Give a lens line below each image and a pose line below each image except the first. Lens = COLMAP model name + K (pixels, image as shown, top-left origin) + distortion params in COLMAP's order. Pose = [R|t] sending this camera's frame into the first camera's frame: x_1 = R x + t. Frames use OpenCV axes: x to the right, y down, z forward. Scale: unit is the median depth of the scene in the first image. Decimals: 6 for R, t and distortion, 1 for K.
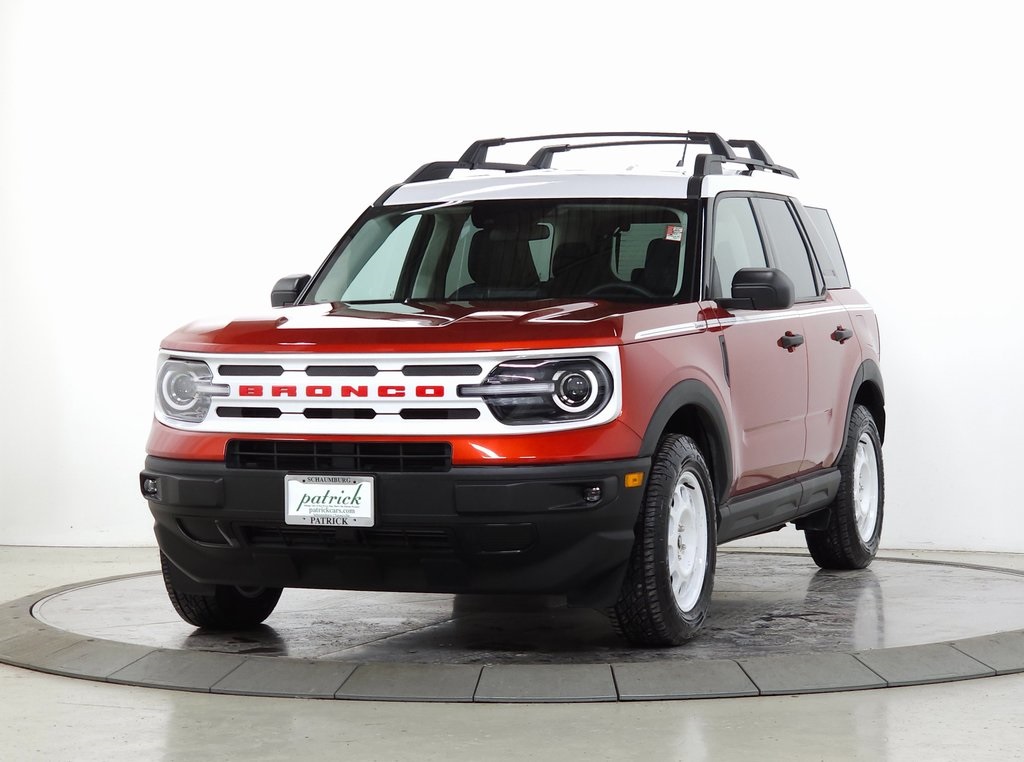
lens RADIAL K [[2824.7, 0, 513.1], [0, 2824.7, 381.3], [0, 0, 1]] dist [-0.205332, 0.000000]
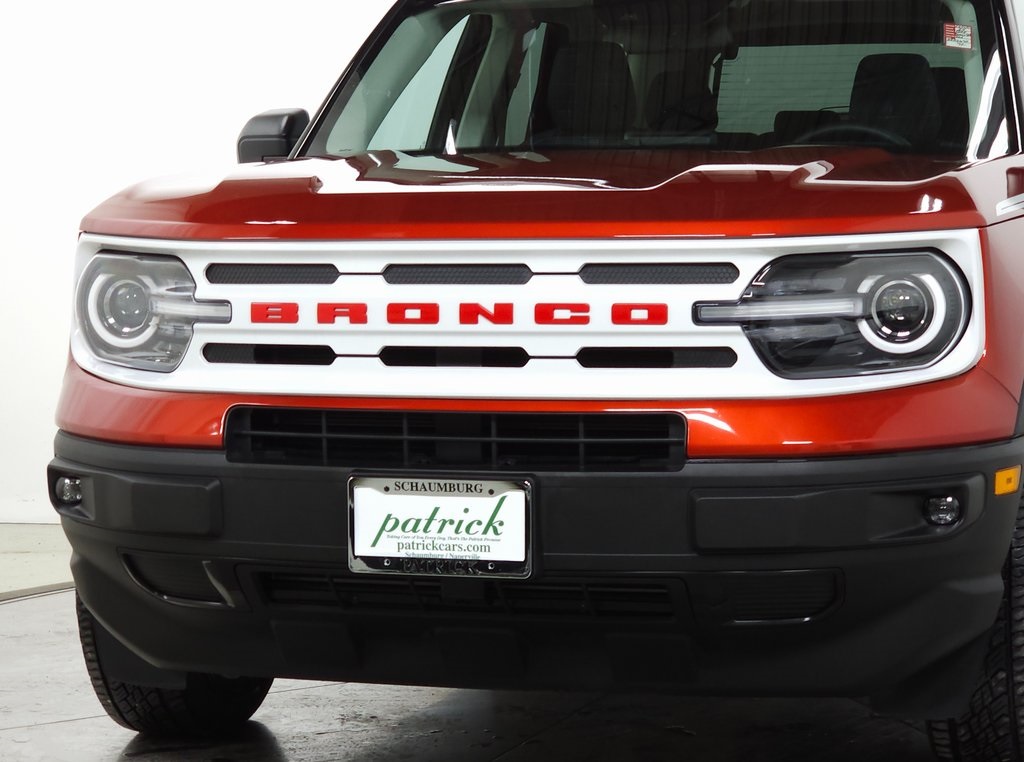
lens RADIAL K [[2950.2, 0, 511.2], [0, 2950.2, 381.9], [0, 0, 1]] dist [-0.279701, 0.000000]
pose [[0.996598, -0.002957, 0.082360, -0.094390], [0.000164, 0.999425, 0.033905, -0.002255], [-0.082413, -0.033777, 0.996026, 0.457279]]
